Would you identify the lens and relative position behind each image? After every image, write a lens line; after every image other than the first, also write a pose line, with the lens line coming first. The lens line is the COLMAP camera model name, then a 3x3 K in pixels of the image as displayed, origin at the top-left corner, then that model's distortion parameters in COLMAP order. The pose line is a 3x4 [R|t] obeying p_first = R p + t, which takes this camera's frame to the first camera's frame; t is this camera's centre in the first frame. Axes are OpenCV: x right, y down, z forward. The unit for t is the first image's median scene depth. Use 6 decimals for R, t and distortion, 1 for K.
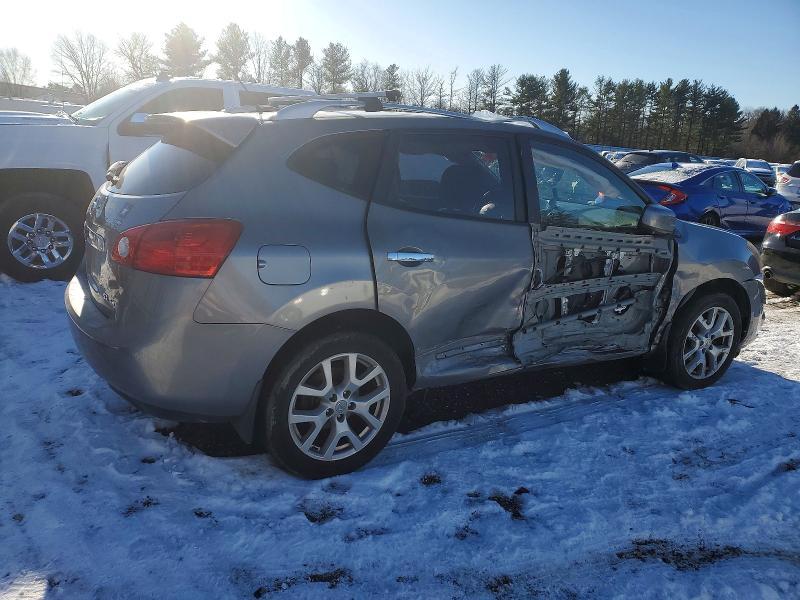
lens RADIAL K [[623.3, 0, 402.7], [0, 623.3, 296.8], [0, 0, 1]] dist [-0.001486, 0.006385]
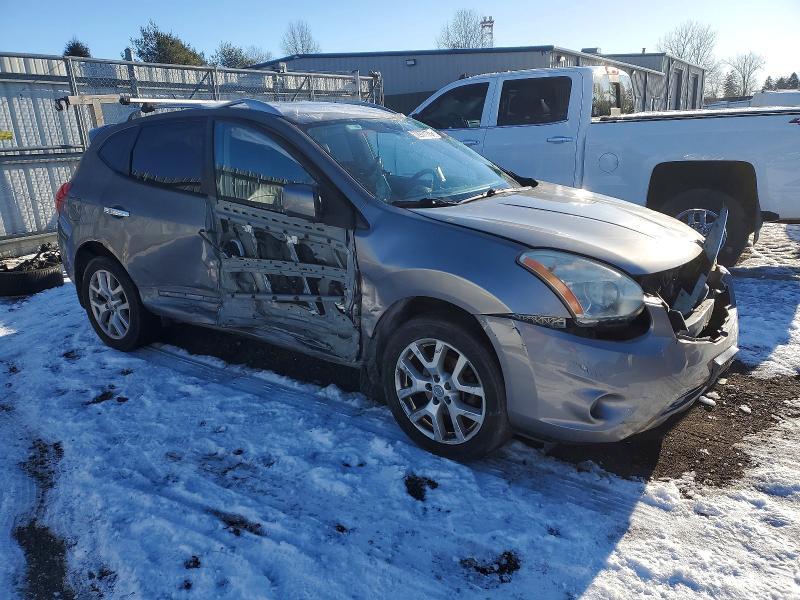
lens RADIAL K [[623.3, 0, 402.7], [0, 623.3, 296.8], [0, 0, 1]] dist [-0.001486, 0.006385]
pose [[0.398331, 0.169418, -0.901460, 1.452986], [-0.172868, 0.979049, 0.107614, -0.128167], [0.900805, 0.112967, 0.419273, 0.895300]]
